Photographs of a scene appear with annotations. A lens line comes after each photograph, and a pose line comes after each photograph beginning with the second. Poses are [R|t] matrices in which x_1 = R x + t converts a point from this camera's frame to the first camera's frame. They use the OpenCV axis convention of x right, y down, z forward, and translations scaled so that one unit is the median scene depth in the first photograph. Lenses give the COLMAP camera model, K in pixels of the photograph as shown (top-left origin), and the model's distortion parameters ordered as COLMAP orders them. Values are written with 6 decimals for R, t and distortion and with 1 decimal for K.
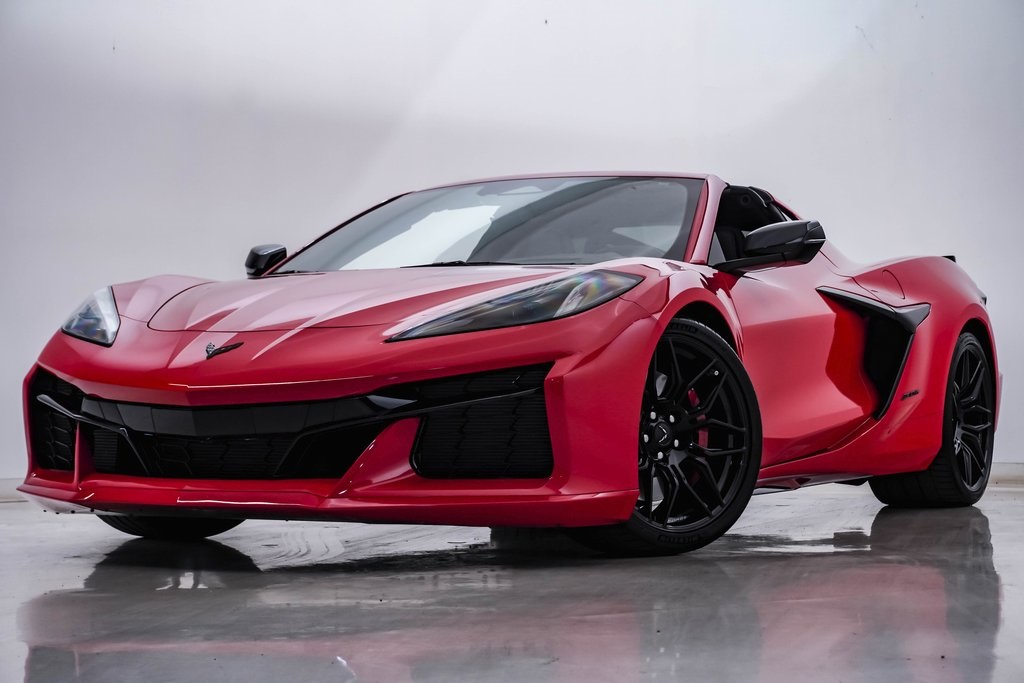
lens RADIAL K [[2161.1, 0, 512.0], [0, 2161.1, 341.5], [0, 0, 1]] dist [-0.010289, 0.005259]
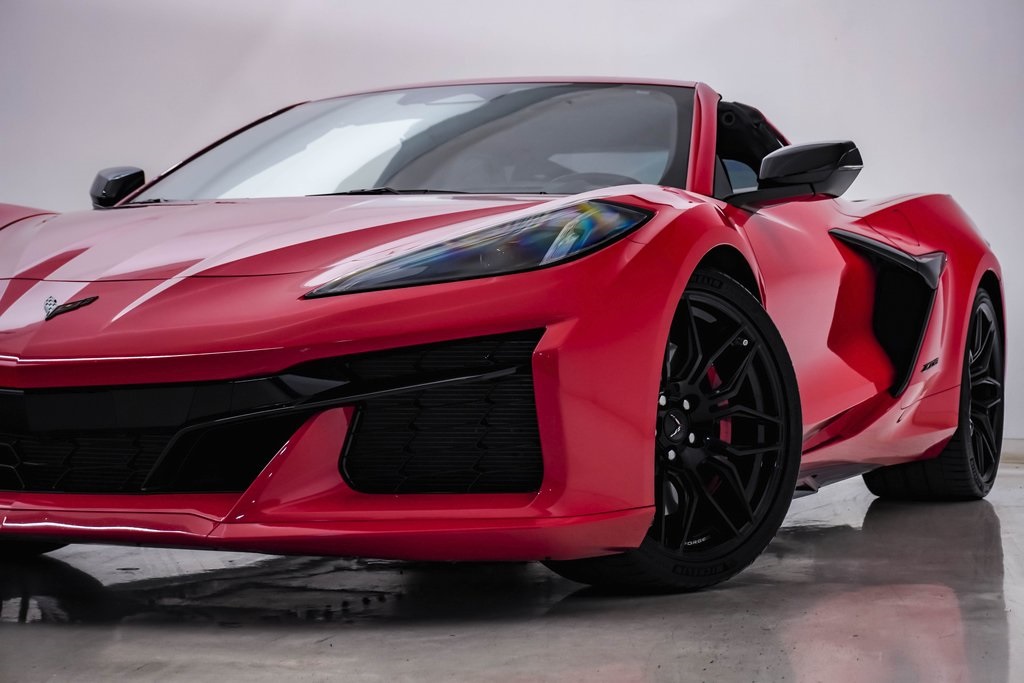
lens RADIAL K [[2161.1, 0, 512.0], [0, 2161.1, 341.5], [0, 0, 1]] dist [-0.010289, 0.005259]
pose [[0.996766, 0.006827, 0.080068, -0.043400], [-0.008836, 0.999654, 0.024758, -0.003384], [-0.079872, -0.025385, 0.996482, 0.270454]]
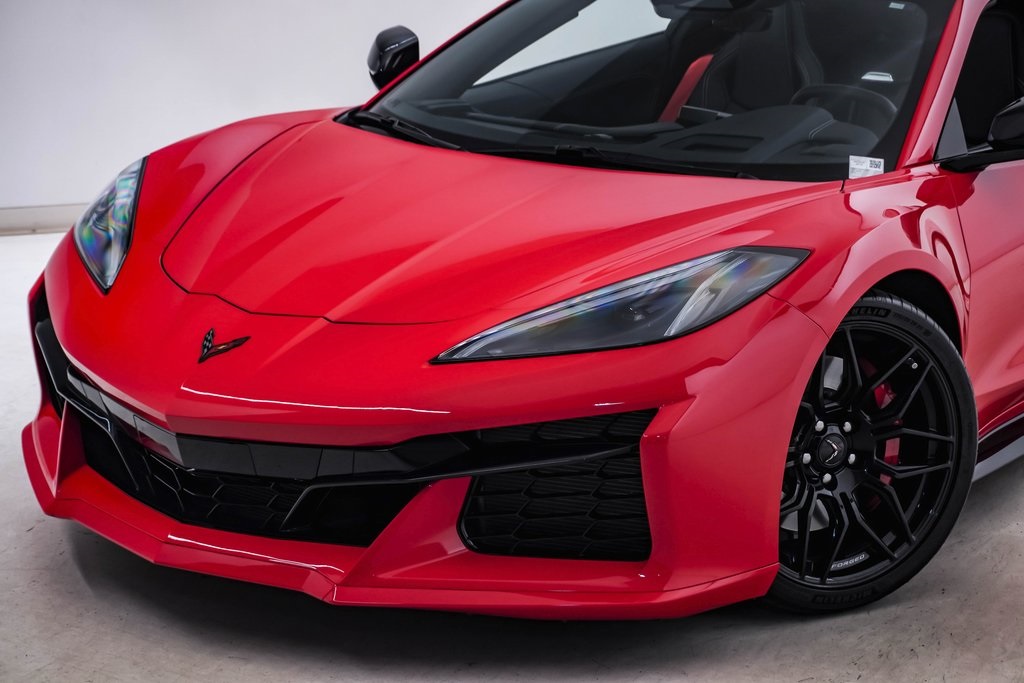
lens RADIAL K [[2161.1, 0, 512.0], [0, 2161.1, 341.5], [0, 0, 1]] dist [-0.010289, 0.005259]
pose [[0.983654, 0.055870, -0.171182, 0.084992], [-0.007031, 0.961840, 0.273524, -0.188489], [0.179932, -0.267849, 0.946510, 0.294274]]
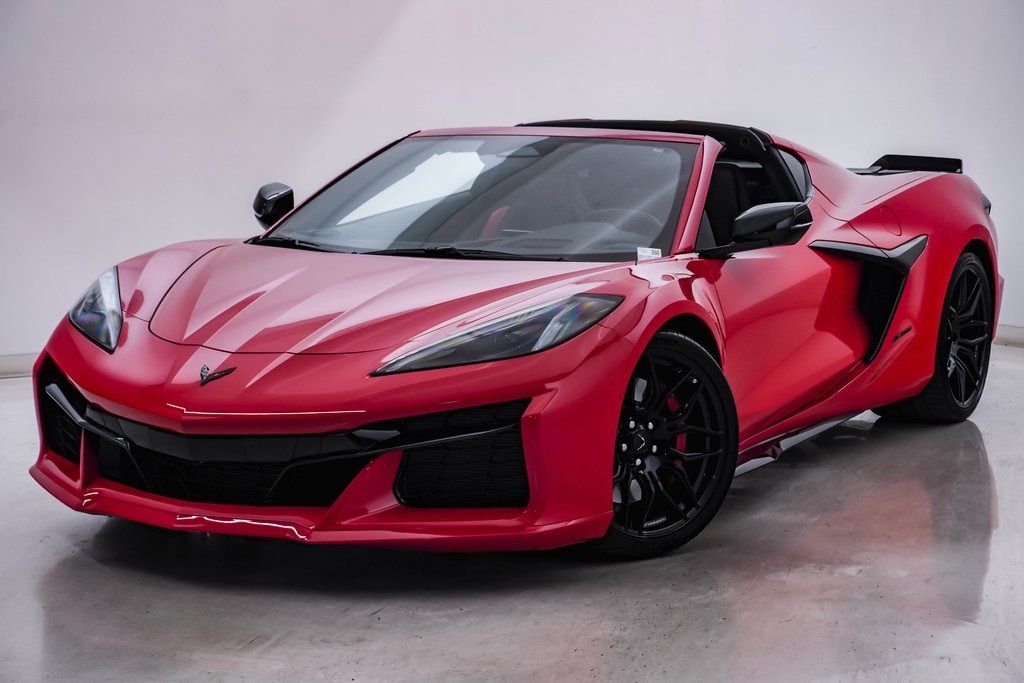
lens RADIAL K [[2161.1, 0, 512.0], [0, 2161.1, 341.5], [0, 0, 1]] dist [-0.010289, 0.005259]
pose [[0.999541, 0.011261, -0.028140, 0.035764], [-0.006790, 0.988015, 0.154207, -0.162681], [0.029539, -0.153945, 0.987638, -0.023537]]
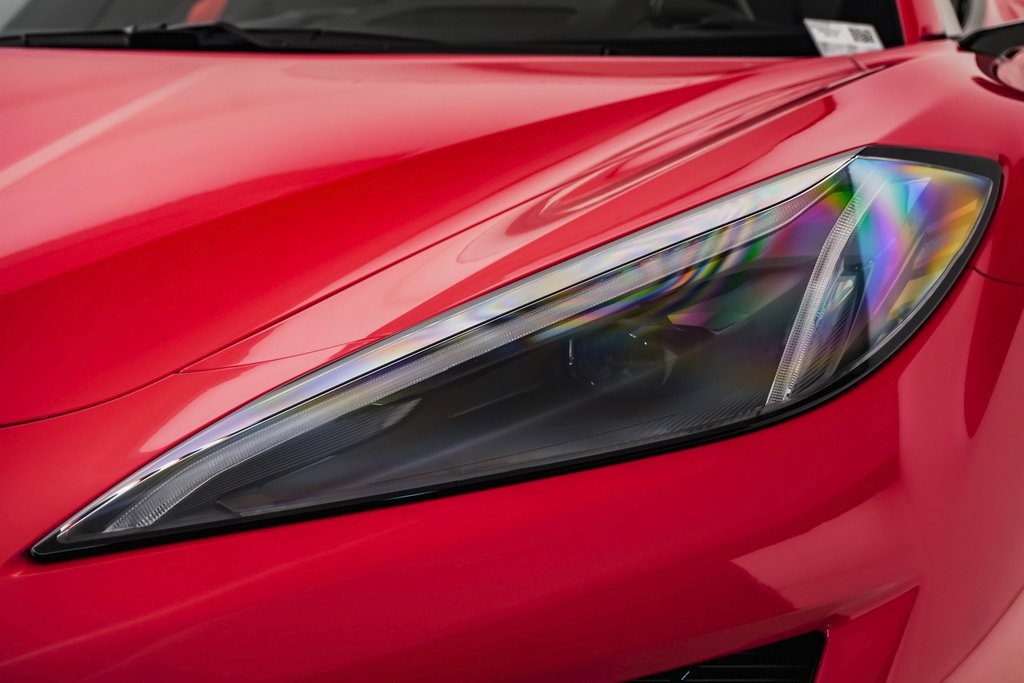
lens RADIAL K [[2161.1, 0, 512.0], [0, 2161.1, 341.5], [0, 0, 1]] dist [-0.010289, 0.005259]
pose [[0.980475, -0.023060, 0.195289, -0.047954], [-0.013972, 0.982421, 0.186153, -0.054760], [-0.196149, -0.185247, 0.962917, 0.730541]]
